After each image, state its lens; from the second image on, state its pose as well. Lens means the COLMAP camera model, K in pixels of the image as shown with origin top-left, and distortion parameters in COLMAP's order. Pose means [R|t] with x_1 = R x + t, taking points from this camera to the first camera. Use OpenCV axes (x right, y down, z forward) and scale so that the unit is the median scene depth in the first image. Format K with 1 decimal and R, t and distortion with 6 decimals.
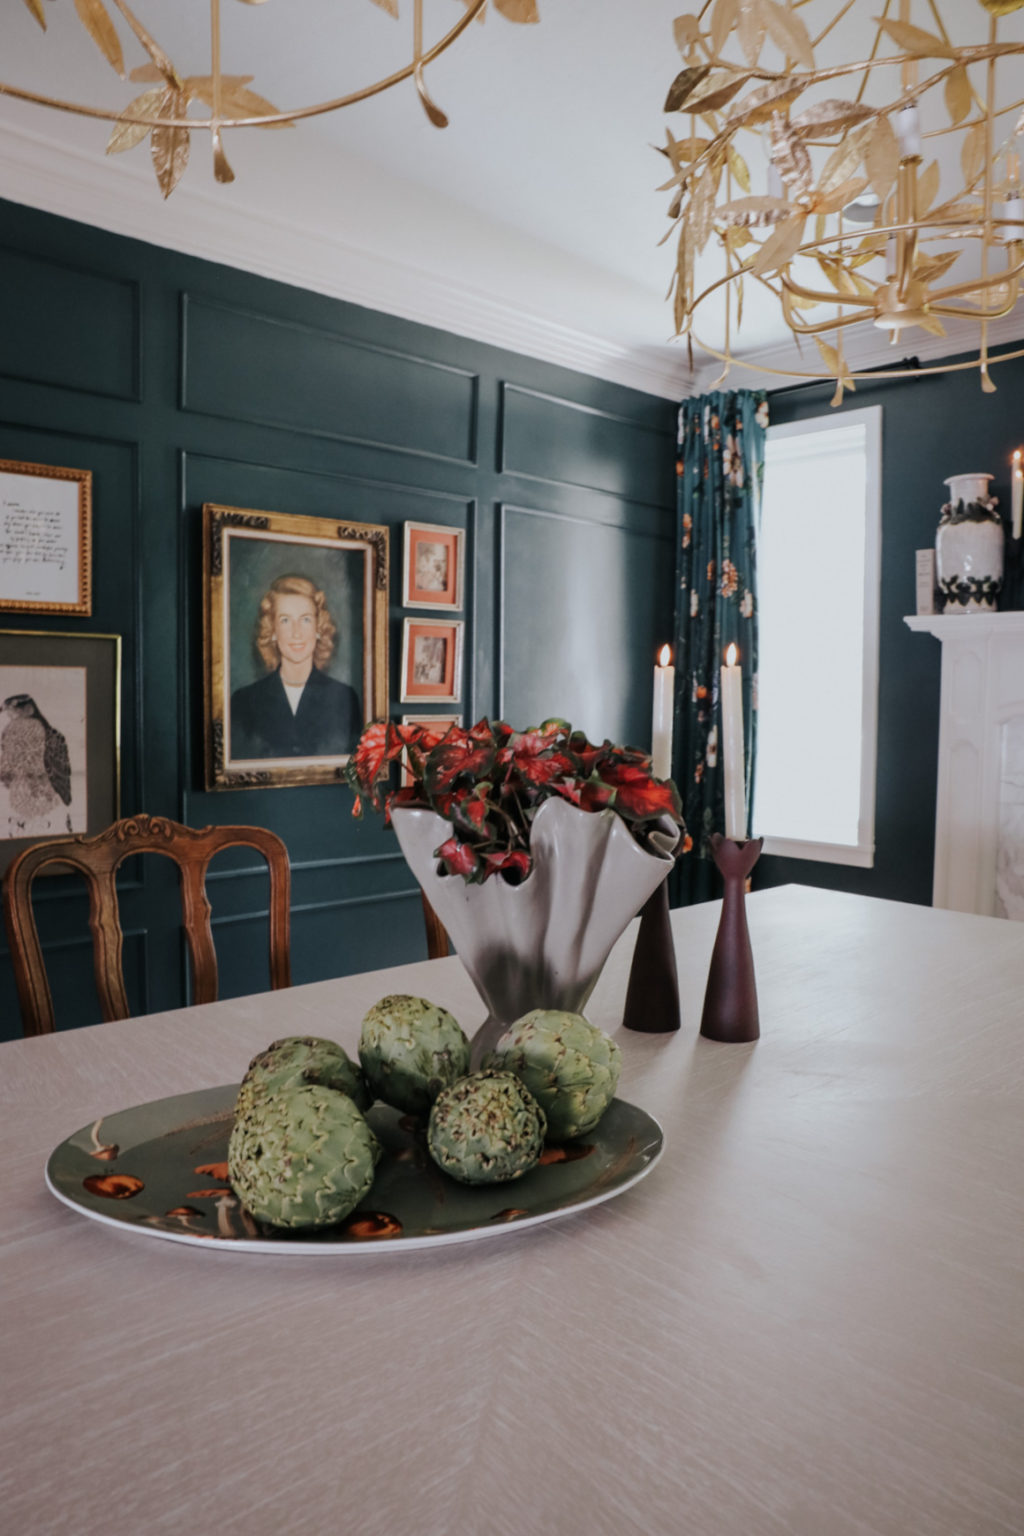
lens RADIAL K [[1065.2, 0, 521.6], [0, 1065.2, 765.9], [0, 0, 1]] dist [-0.110580, 0.087730]
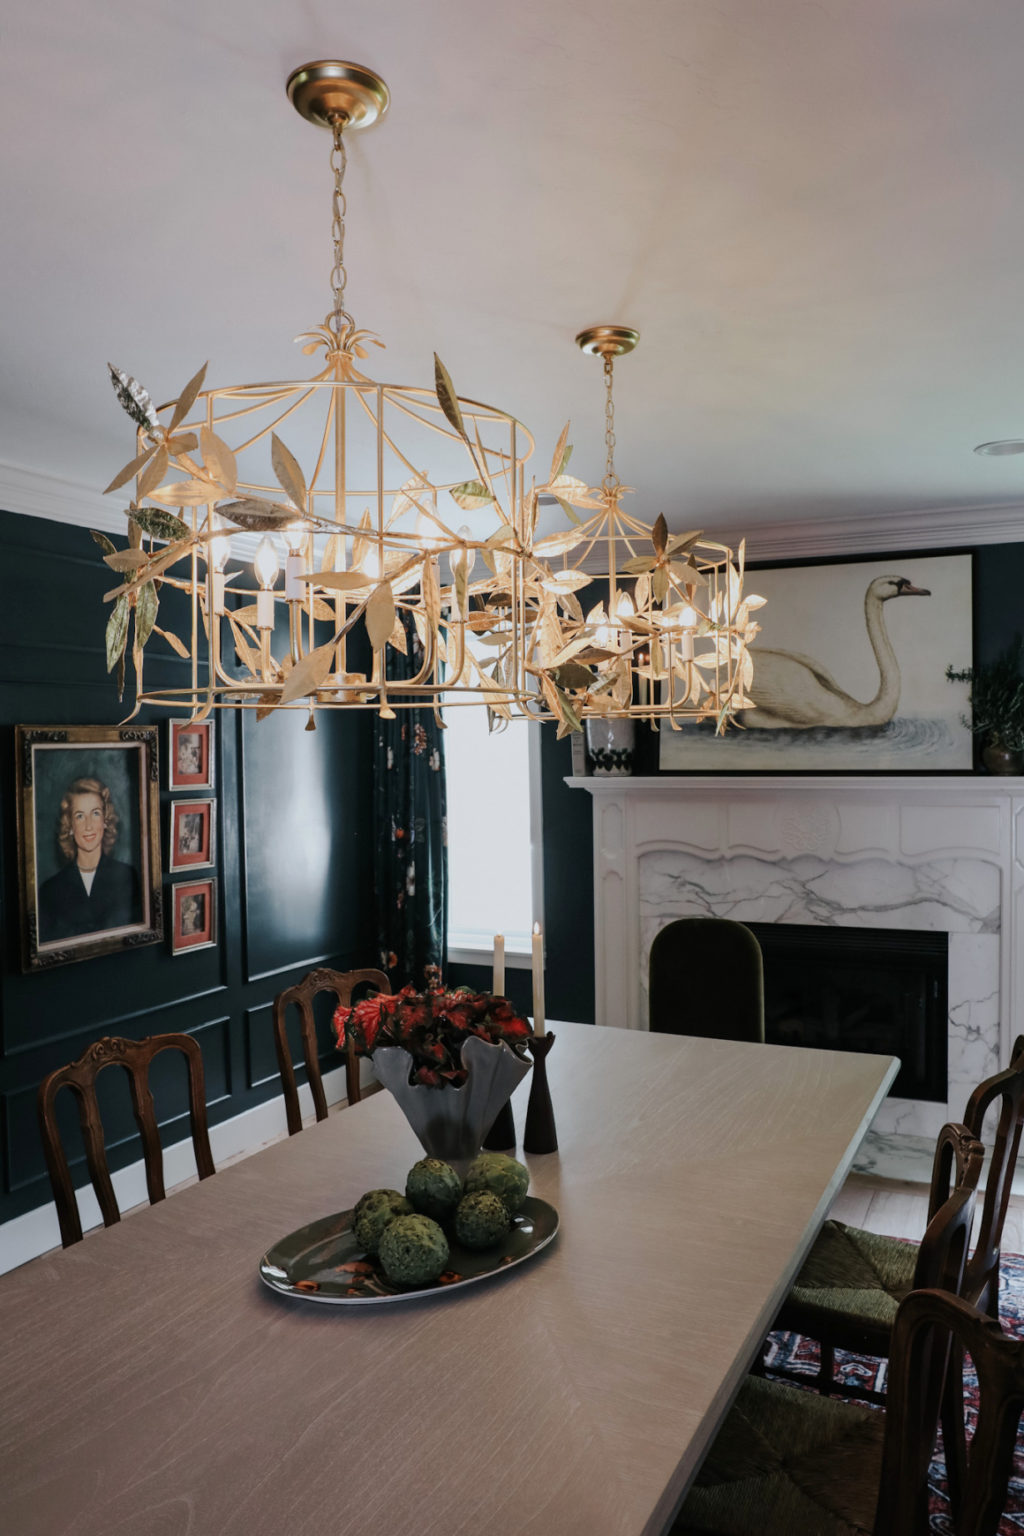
lens RADIAL K [[1085.2, 0, 523.0], [0, 1085.2, 764.6], [0, 0, 1]] dist [-0.094459, 0.018811]
pose [[0.934151, -0.029114, 0.355688, -0.168038], [0.047094, 0.998007, -0.041995, -0.111304], [-0.353757, 0.055980, 0.933661, -0.246451]]
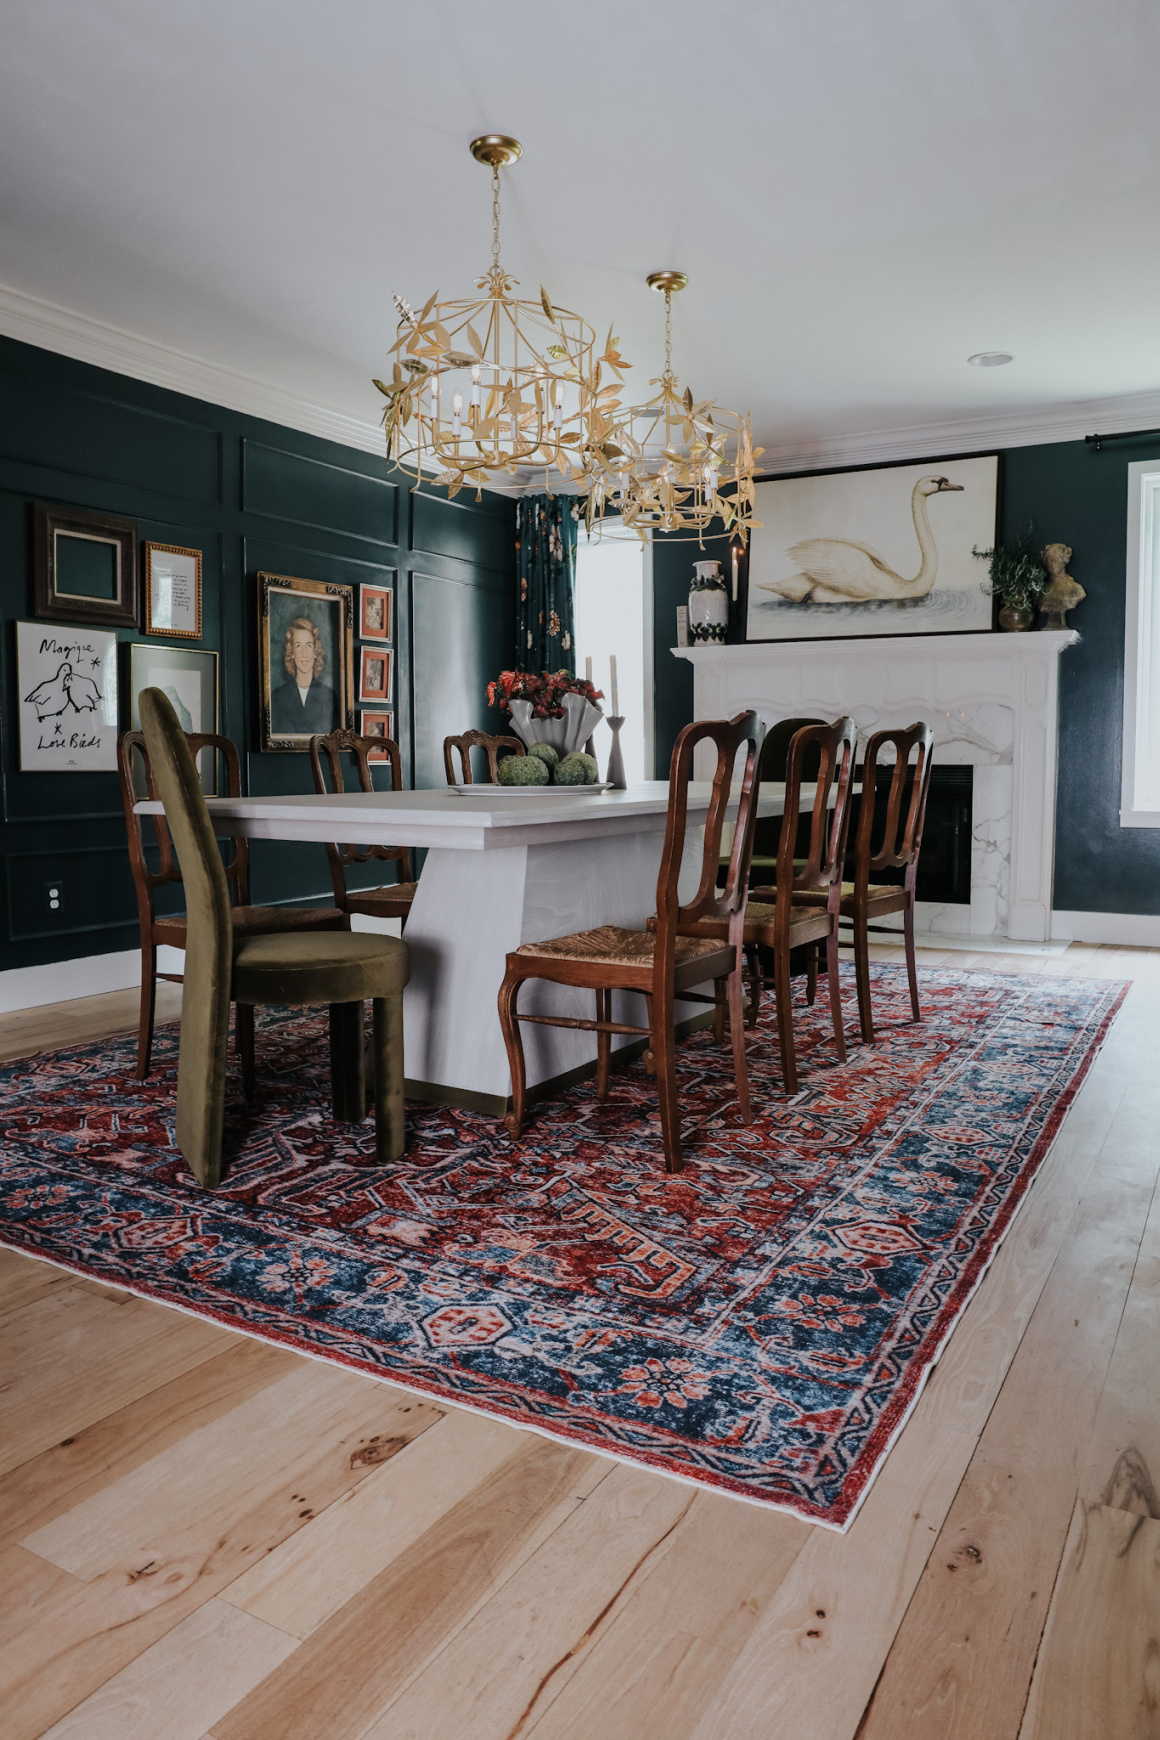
lens RADIAL K [[1206.6, 0, 595.5], [0, 1206.6, 861.9], [0, 0, 1]] dist [-0.110580, 0.087730]
pose [[0.958190, -0.037392, 0.283679, -0.288393], [0.031103, 0.999161, 0.026645, 0.136901], [-0.284437, -0.016708, 0.958549, -0.761038]]
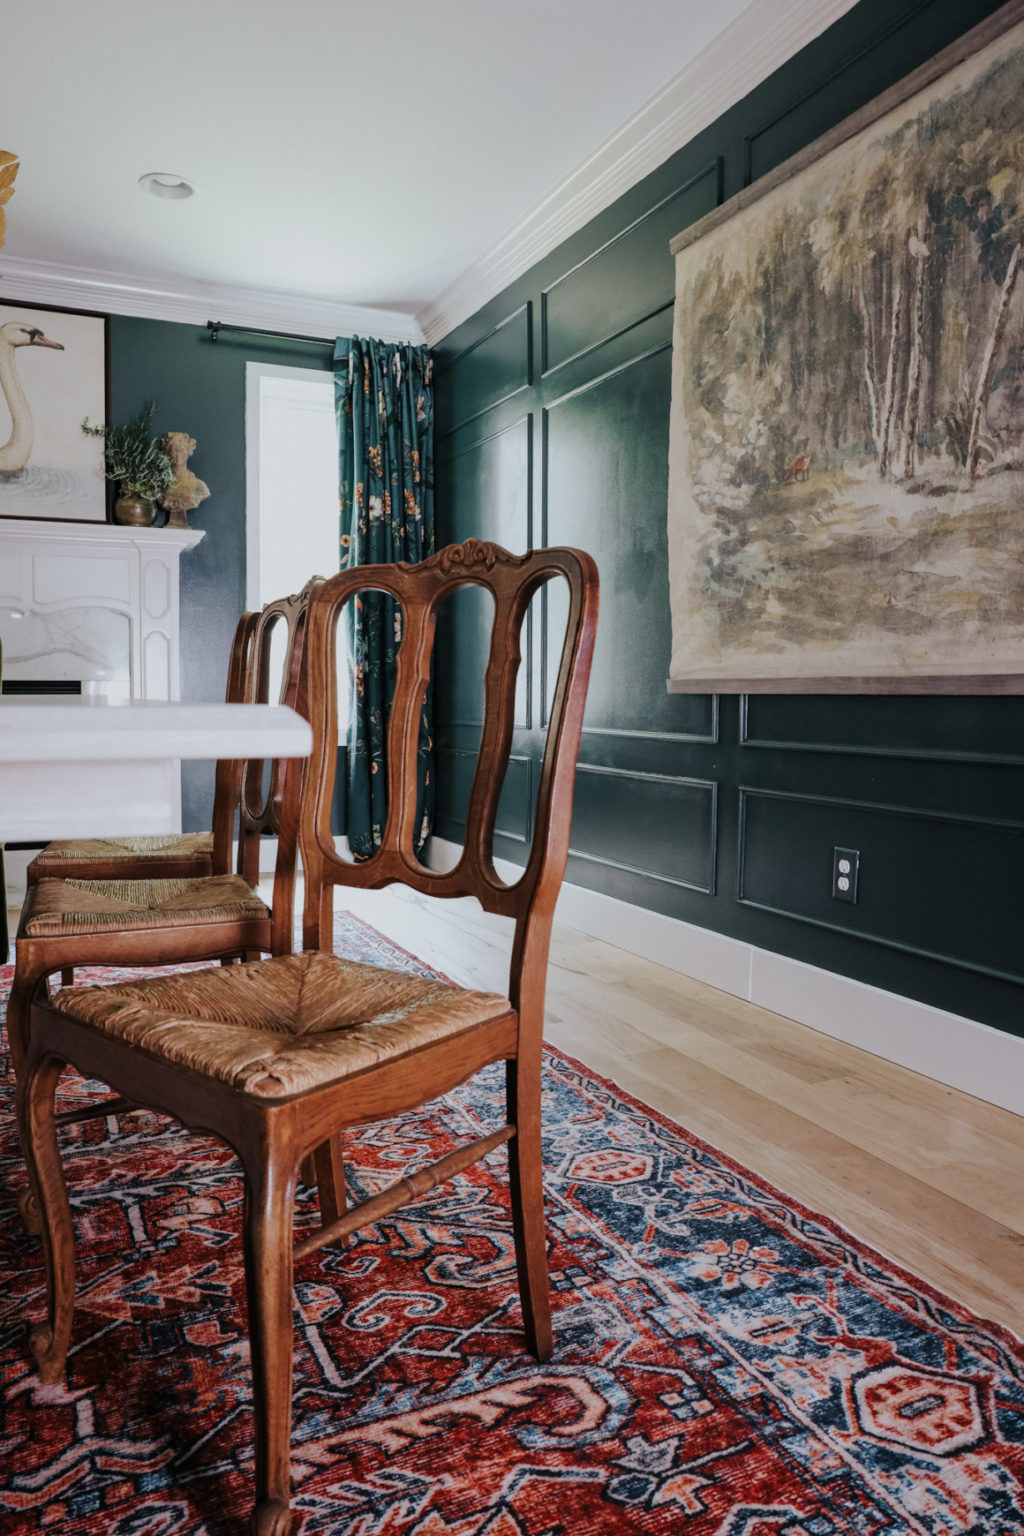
lens RADIAL K [[1065.2, 0, 516.3], [0, 1065.2, 755.9], [0, 0, 1]] dist [-0.110580, 0.087730]
pose [[0.311246, -0.061169, 0.948359, -0.315592], [0.060769, 0.997165, 0.044373, 0.126628], [-0.948384, 0.043820, 0.314081, -0.144545]]
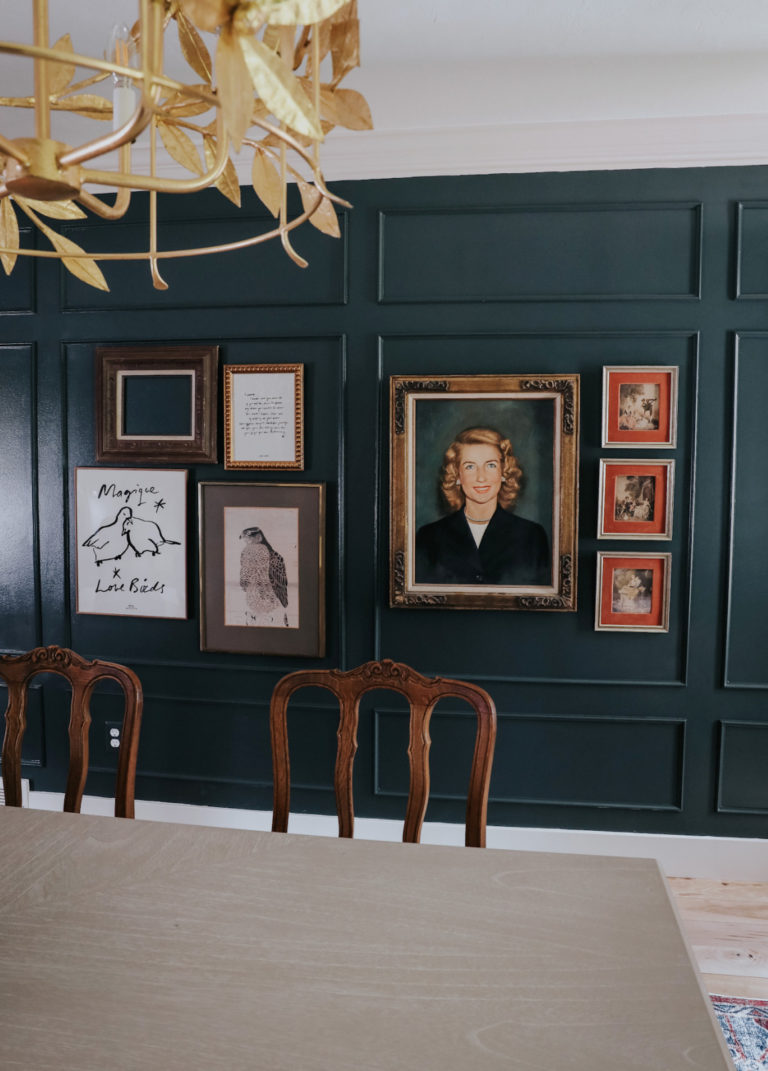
lens RADIAL K [[814.2, 0, 372.0], [0, 814.2, 516.0], [0, 0, 1]] dist [-0.096348, 0.005343]
pose [[0.619283, 0.047335, -0.783739, 0.375733], [-0.052001, 0.998462, 0.019214, -0.086703], [0.783444, 0.028856, 0.620793, 0.331891]]
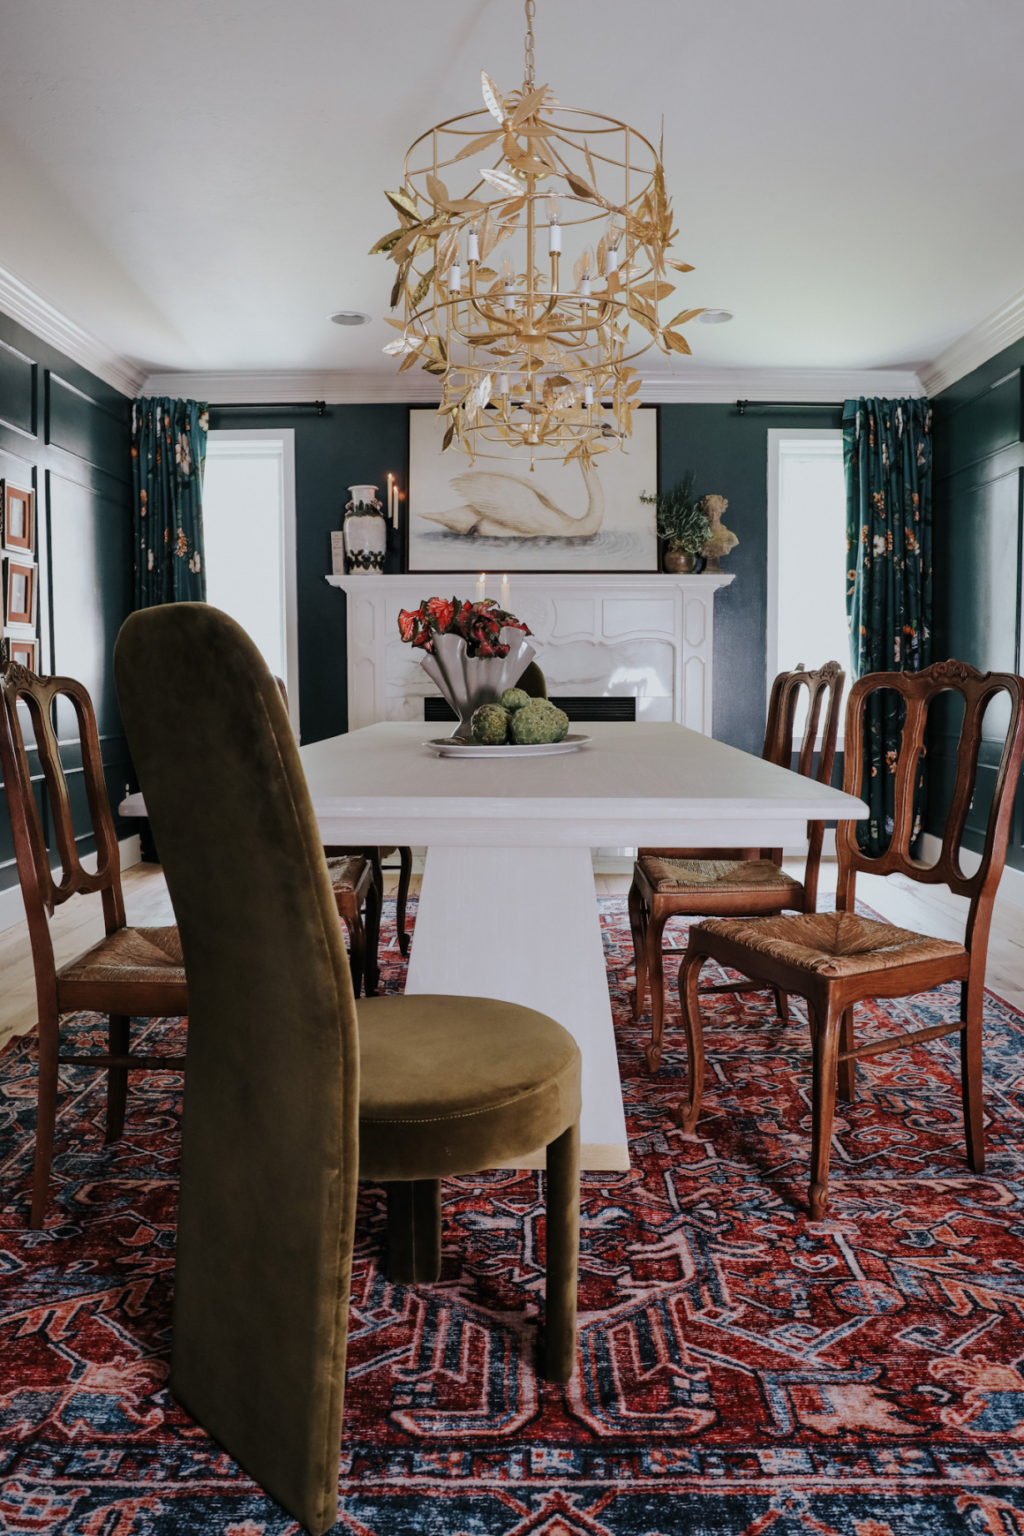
lens RADIAL K [[1065.2, 0, 523.6], [0, 1065.2, 770.3], [0, 0, 1]] dist [-0.110580, 0.087730]
pose [[0.690915, -0.076395, 0.718888, -0.579884], [0.057754, 0.997055, 0.050449, 0.079233], [-0.720626, 0.006663, 0.693292, -0.260126]]
